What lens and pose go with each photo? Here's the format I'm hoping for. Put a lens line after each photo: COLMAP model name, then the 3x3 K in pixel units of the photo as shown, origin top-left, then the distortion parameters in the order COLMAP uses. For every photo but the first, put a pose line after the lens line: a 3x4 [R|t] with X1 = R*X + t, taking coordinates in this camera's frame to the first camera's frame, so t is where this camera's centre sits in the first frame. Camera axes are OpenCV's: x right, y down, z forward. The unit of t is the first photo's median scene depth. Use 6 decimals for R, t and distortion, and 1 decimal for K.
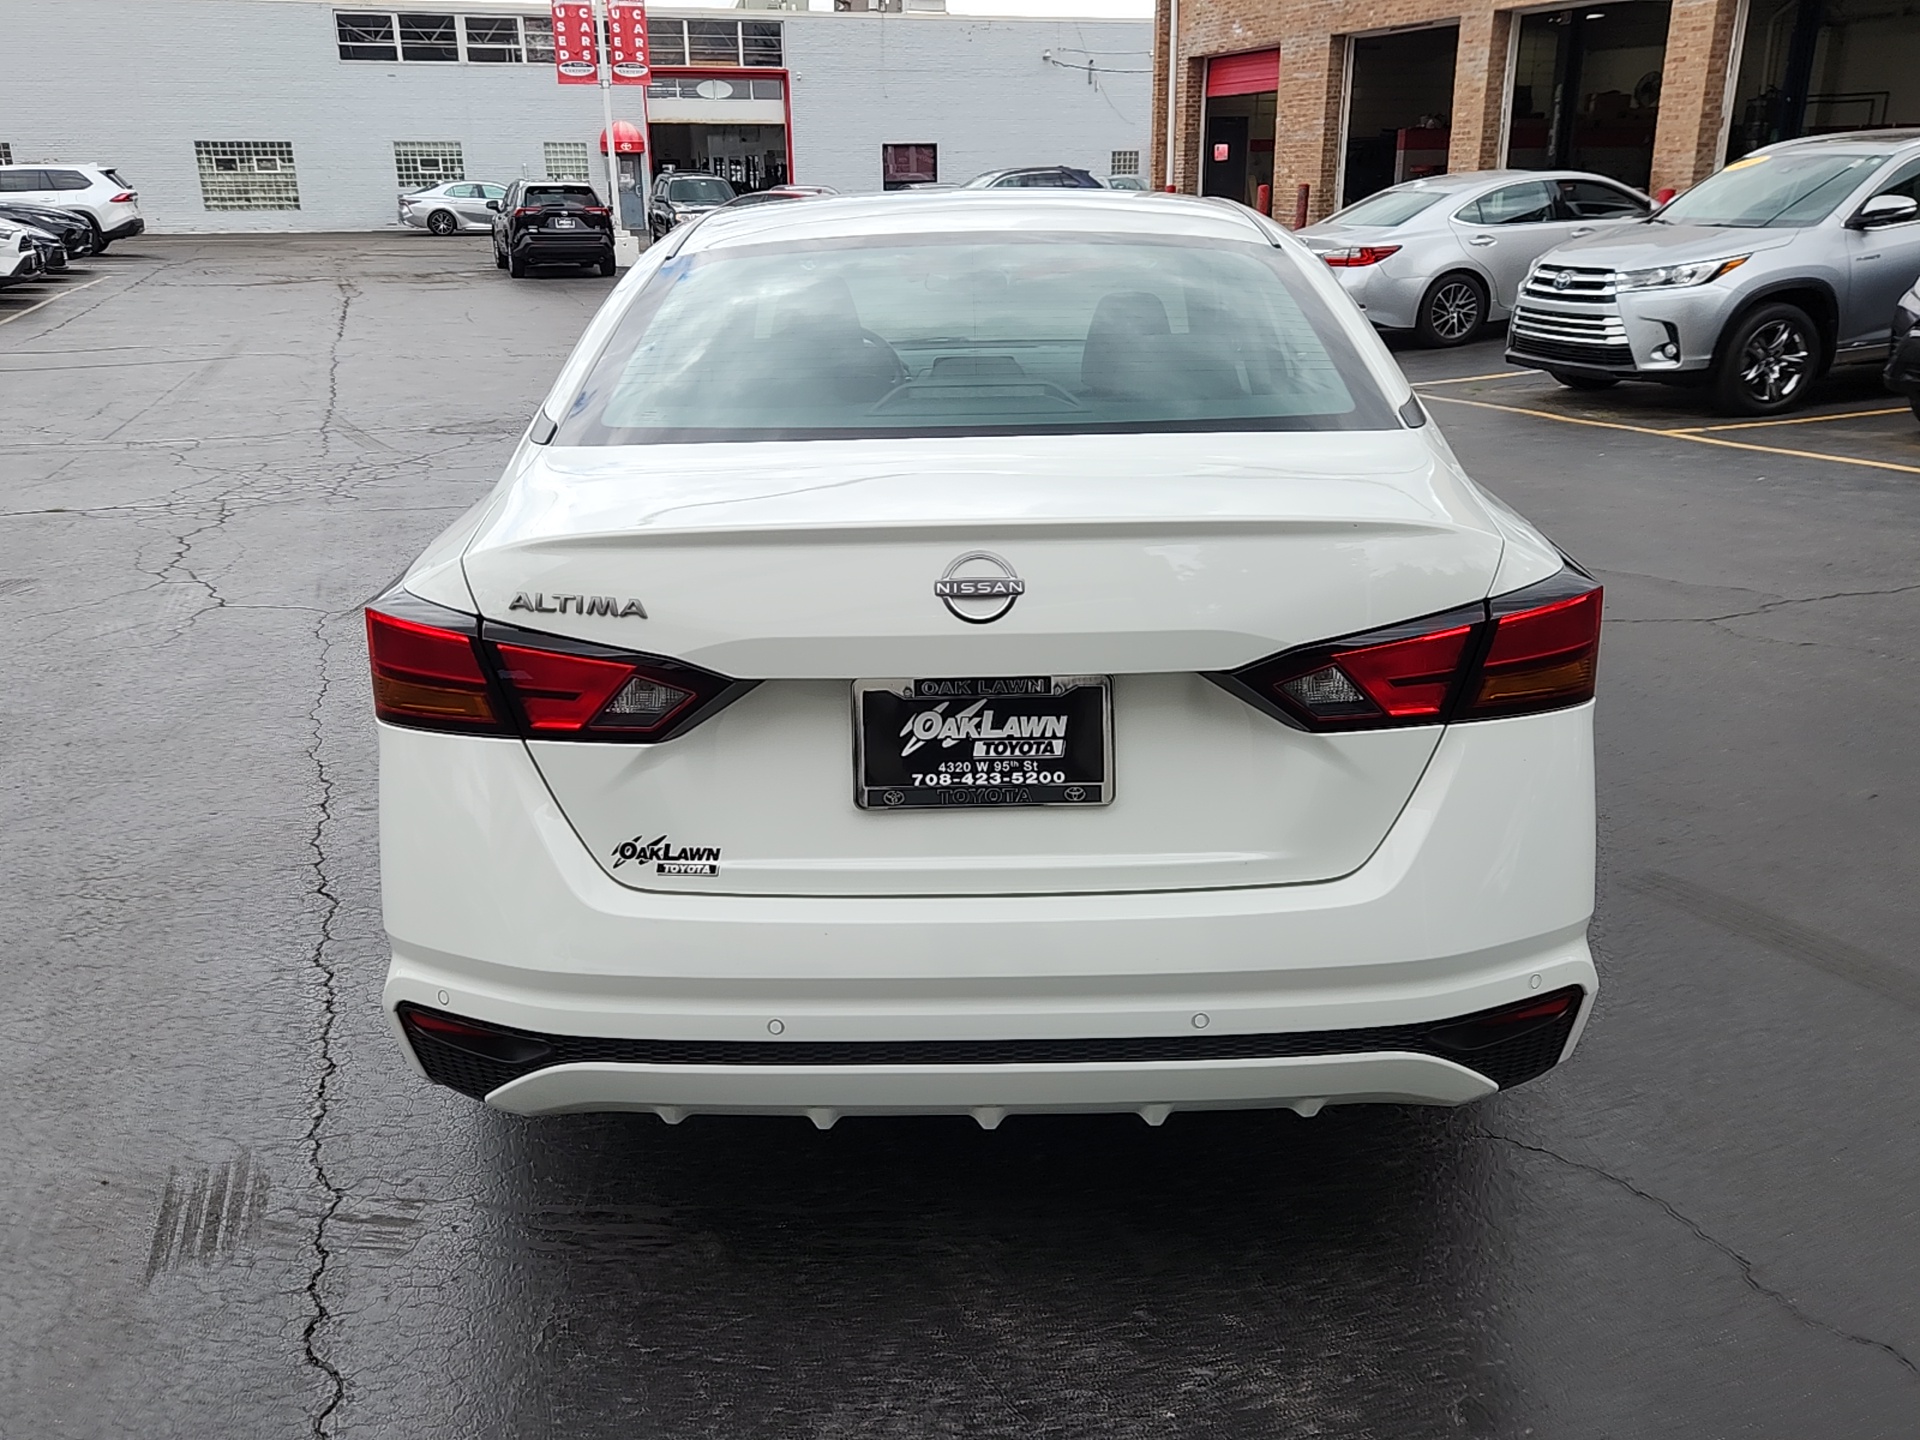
lens RADIAL K [[1642.6, 0, 960.0], [0, 1642.6, 720.0], [0, 0, 1]] dist [0.057663, -0.057620]
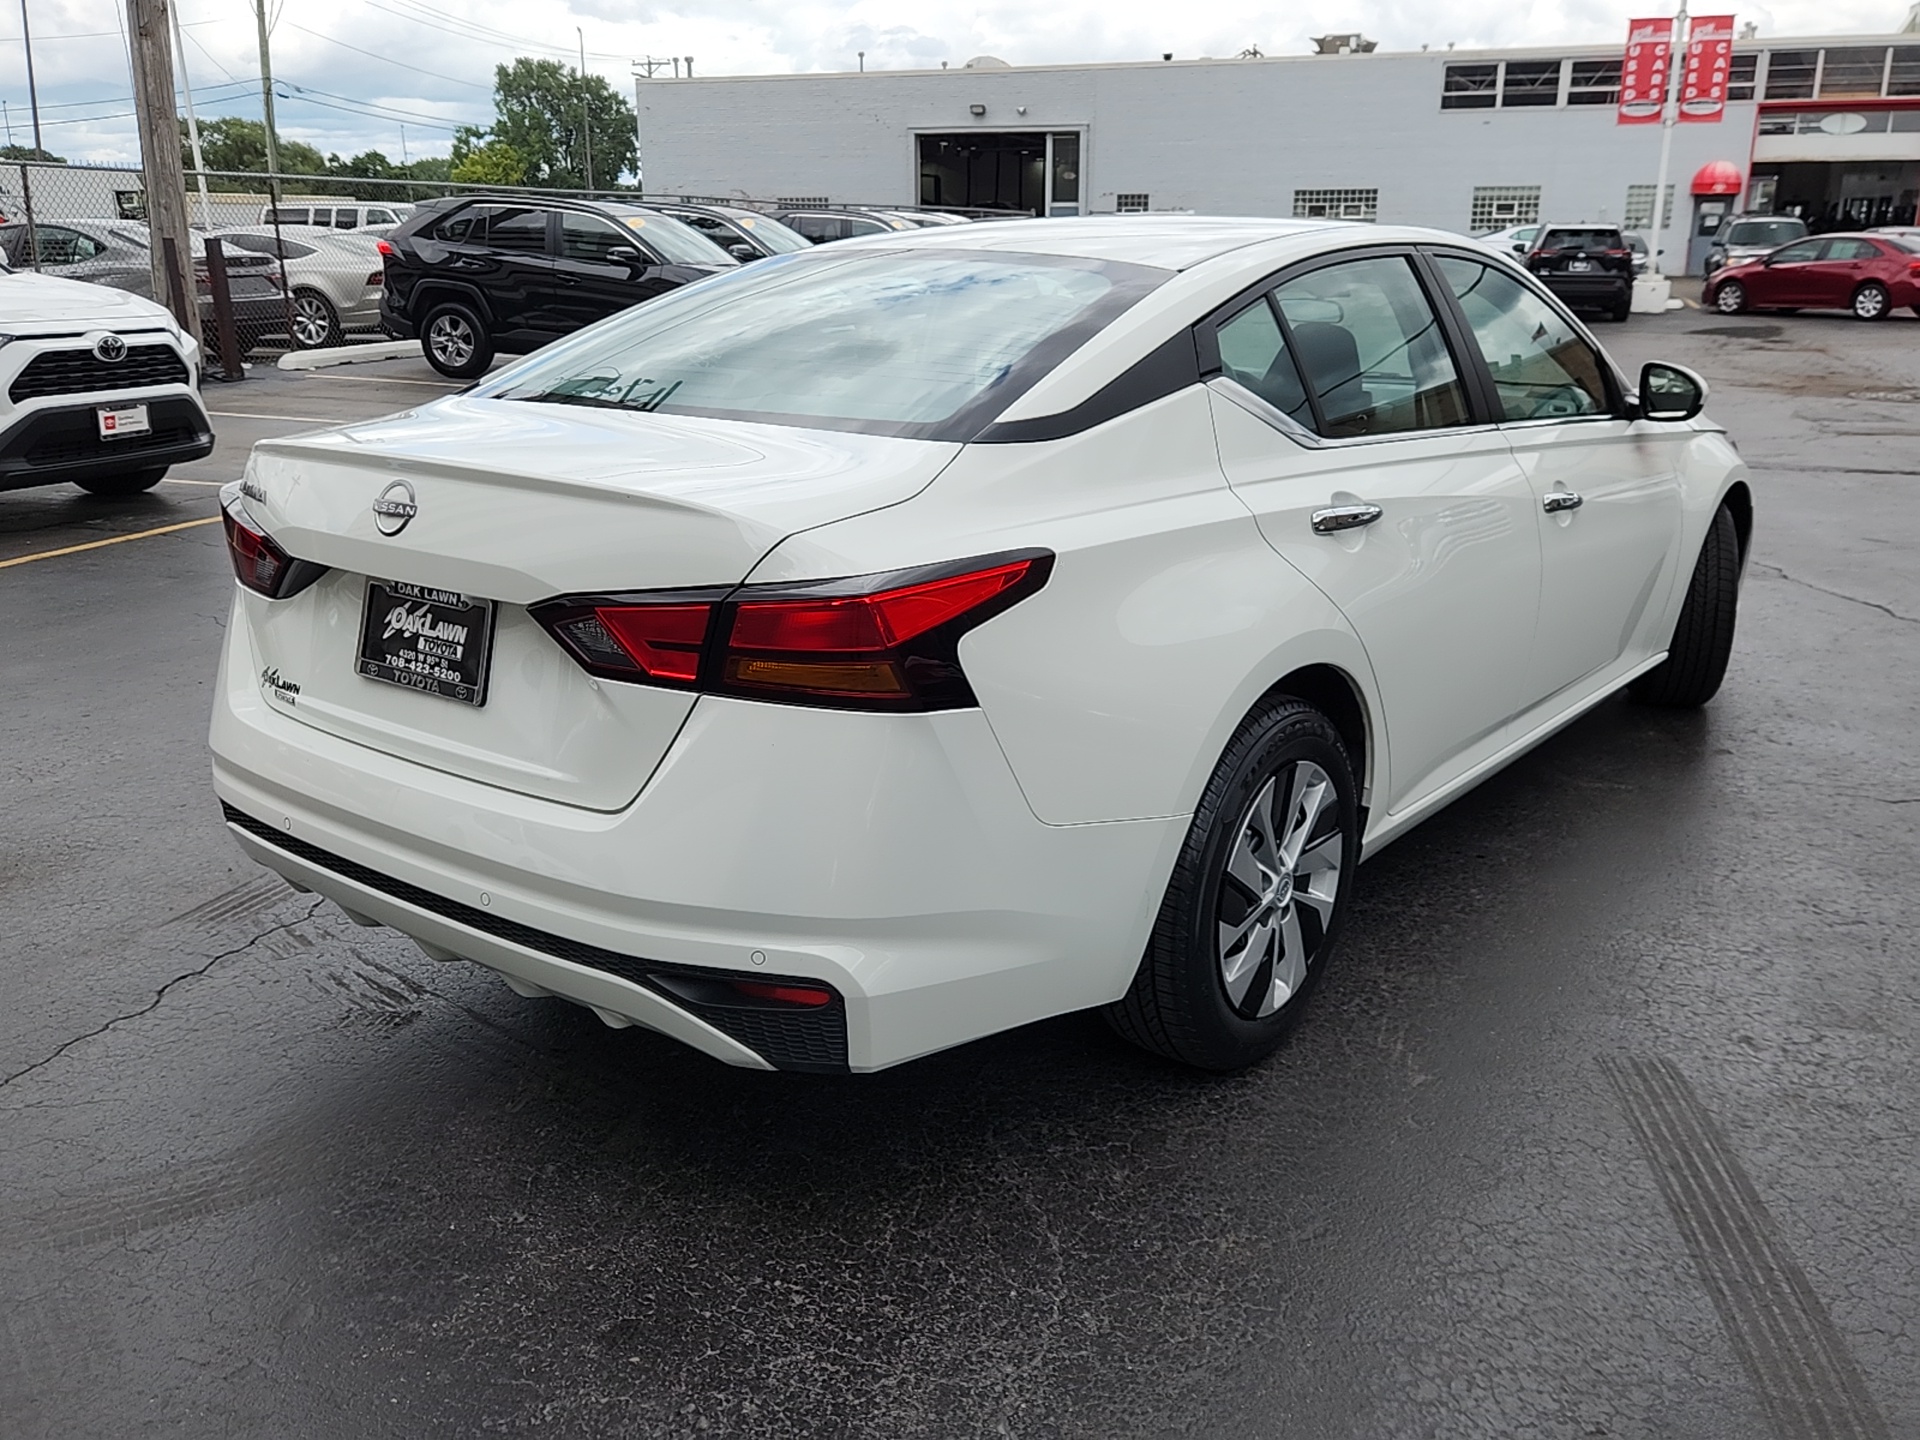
lens RADIAL K [[1583.4, 0, 977.9], [0, 1583.4, 756.3], [0, 0, 1]] dist [0.090905, -0.071945]
pose [[0.795980, 0.201977, -0.570632, 0.102246], [-0.200106, 0.977491, 0.066855, -0.006189], [0.571290, 0.060972, 0.818480, 0.024516]]
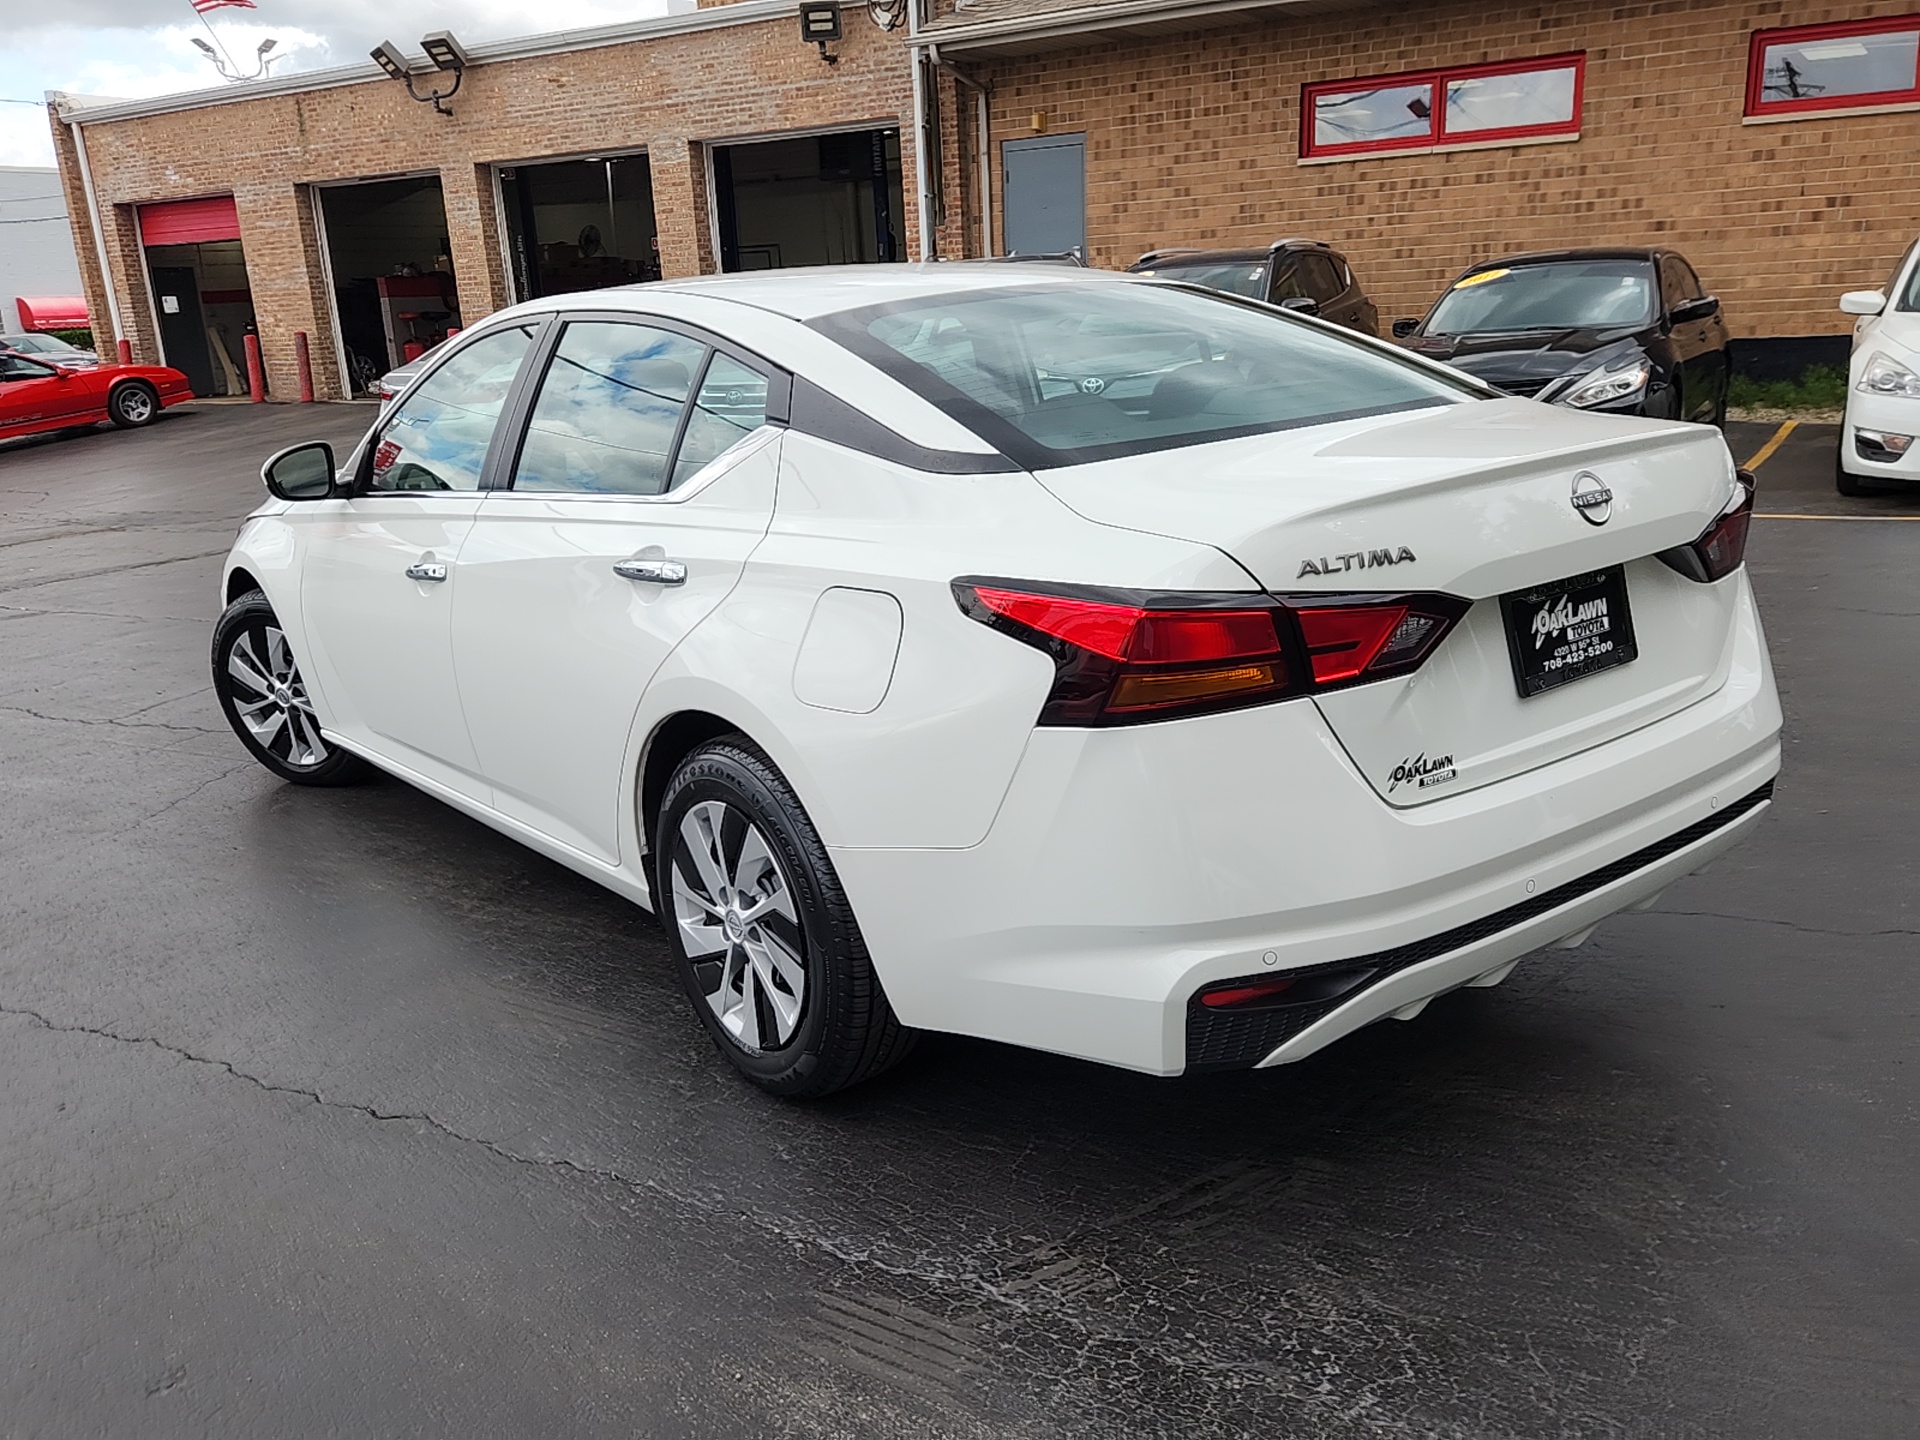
lens RADIAL K [[1583.4, 0, 977.9], [0, 1583.4, 756.3], [0, 0, 1]] dist [0.090905, -0.071945]
pose [[0.775662, -0.200940, 0.598307, -0.105784], [0.236483, 0.971436, 0.019672, -0.002196], [-0.585170, 0.126230, 0.801025, 0.028441]]
